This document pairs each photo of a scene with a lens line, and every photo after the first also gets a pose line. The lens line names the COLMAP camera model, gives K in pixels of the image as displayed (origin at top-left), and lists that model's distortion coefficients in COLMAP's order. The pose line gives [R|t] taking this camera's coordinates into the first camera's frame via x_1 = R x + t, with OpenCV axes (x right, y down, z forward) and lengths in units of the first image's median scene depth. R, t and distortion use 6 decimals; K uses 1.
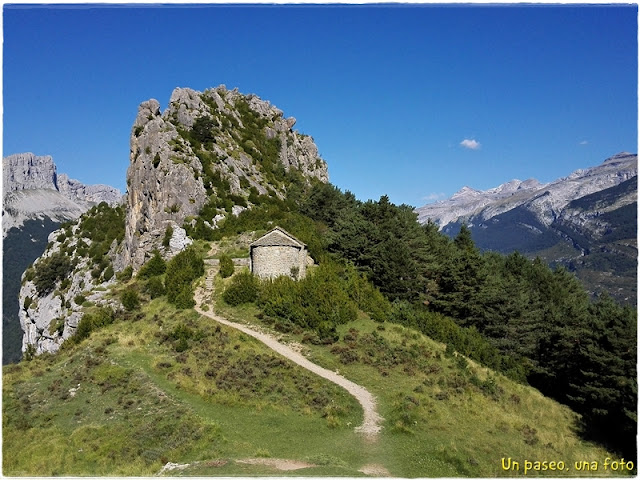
lens RADIAL K [[714.2, 0, 325.3], [0, 714.2, 244.2], [0, 0, 1]] dist [0.097083, 0.000000]
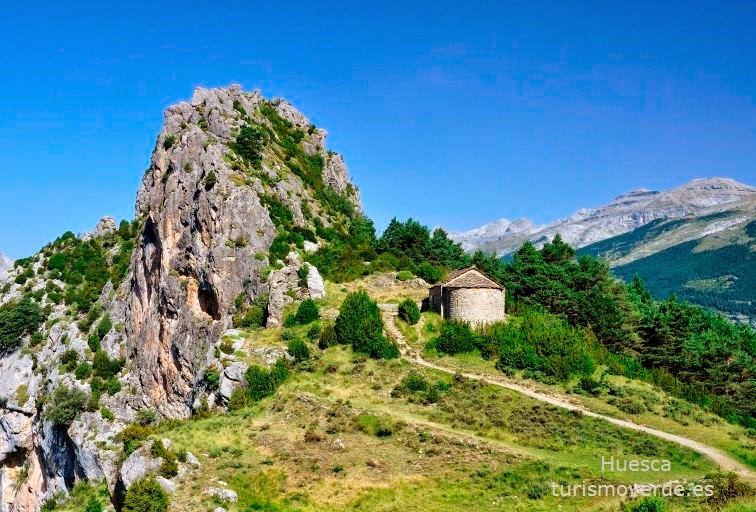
lens RADIAL K [[1000.4, 0, 377.3], [0, 1000.4, 258.2], [0, 0, 1]] dist [-0.103044, 0.000000]
pose [[0.989749, 0.025565, 0.140514, -0.176949], [-0.019362, 0.998784, -0.045335, 0.011655], [-0.141502, 0.042150, 0.989040, -0.083270]]
